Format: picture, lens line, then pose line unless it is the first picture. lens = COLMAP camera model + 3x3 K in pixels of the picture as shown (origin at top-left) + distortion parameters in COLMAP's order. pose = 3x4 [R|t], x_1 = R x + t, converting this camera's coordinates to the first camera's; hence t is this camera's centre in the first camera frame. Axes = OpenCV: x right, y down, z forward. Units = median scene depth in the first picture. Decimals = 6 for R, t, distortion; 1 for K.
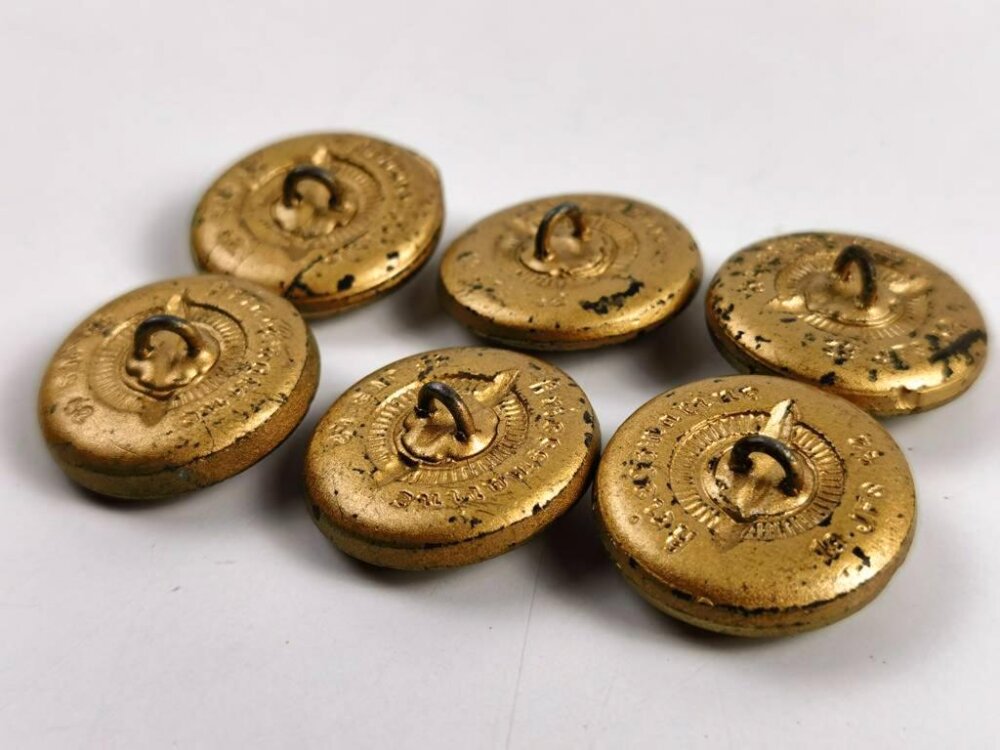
lens RADIAL K [[1657.9, 0, 500.0], [0, 1657.9, 375.0], [0, 0, 1]] dist [-0.031605, -0.105519]
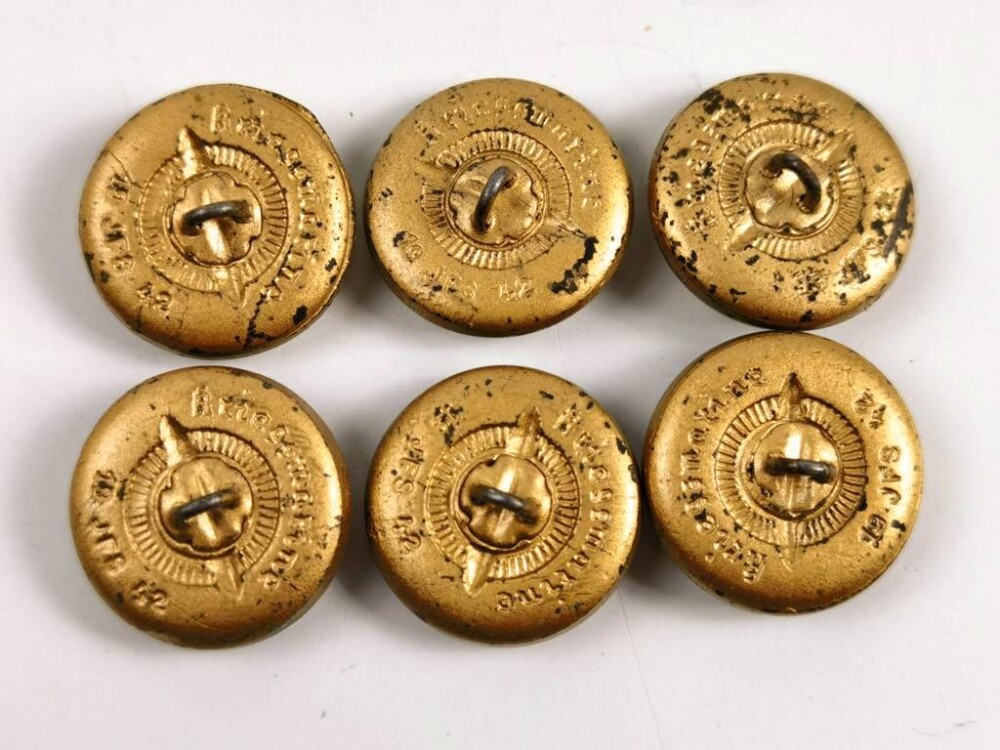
lens RADIAL K [[1657.9, 0, 500.0], [0, 1657.9, 375.0], [0, 0, 1]] dist [-0.031605, -0.105519]
pose [[0.919744, -0.371407, 0.126993, -0.133282], [0.221990, 0.759012, 0.612063, -0.656887], [-0.323713, -0.534751, 0.780546, 0.196345]]
